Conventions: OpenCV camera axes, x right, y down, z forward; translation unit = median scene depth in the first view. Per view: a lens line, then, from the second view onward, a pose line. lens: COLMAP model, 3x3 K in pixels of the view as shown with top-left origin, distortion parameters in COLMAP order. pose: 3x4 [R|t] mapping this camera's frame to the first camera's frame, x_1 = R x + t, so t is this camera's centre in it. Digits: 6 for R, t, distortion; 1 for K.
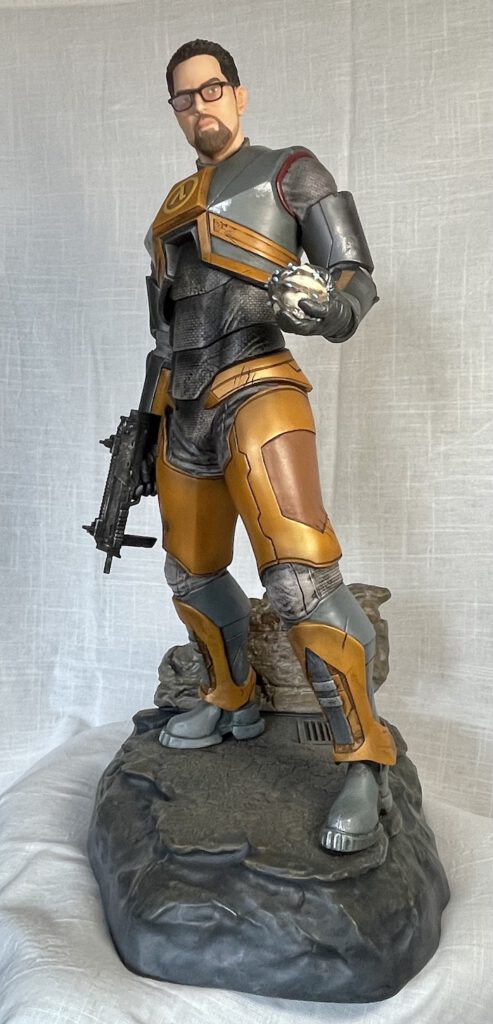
lens RADIAL K [[757.0, 0, 245.1], [0, 757.0, 501.8], [0, 0, 1]] dist [-0.011273, -0.008801]
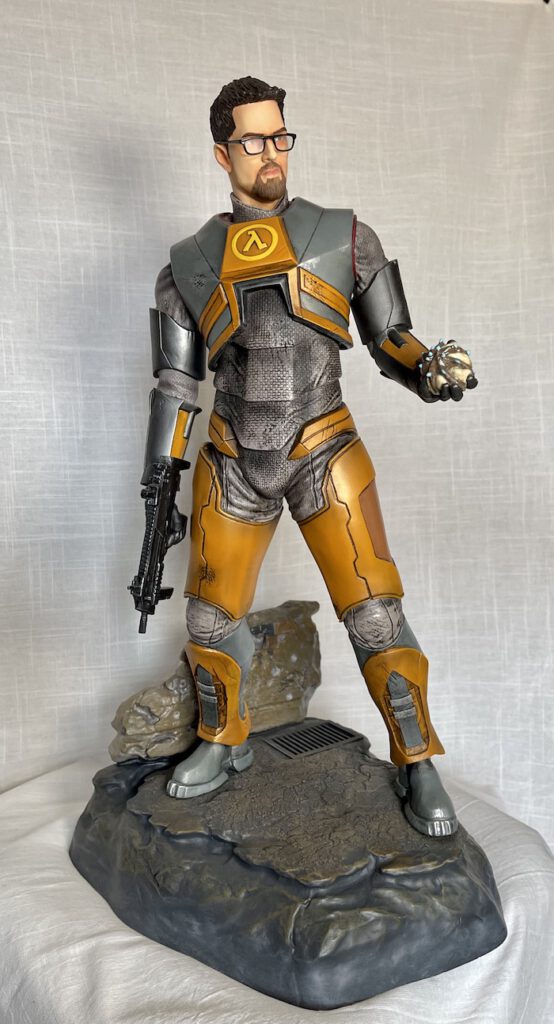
lens RADIAL K [[784.7, 0, 273.9], [0, 784.7, 519.3], [0, 0, 1]] dist [-0.009492, 0.002625]
pose [[0.821204, -0.086204, 0.564085, -0.686486], [0.057589, 0.995996, 0.068371, -0.118839], [-0.567721, -0.023661, 0.822881, 0.144734]]
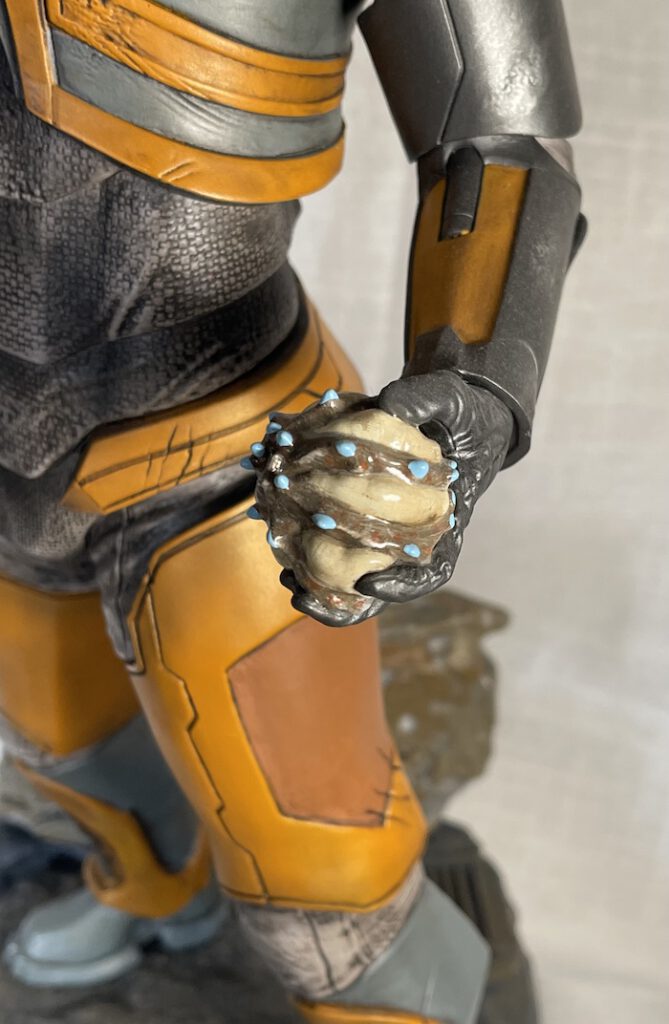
lens RADIAL K [[1403.8, 0, 338.5], [0, 1403.8, 513.8], [0, 0, 1]] dist [0.039770, 0.000000]
pose [[0.994691, -0.010363, 0.102382, 0.006325], [-0.037490, 0.890047, 0.454325, -0.428104], [-0.095833, -0.455752, 0.884933, 0.423906]]
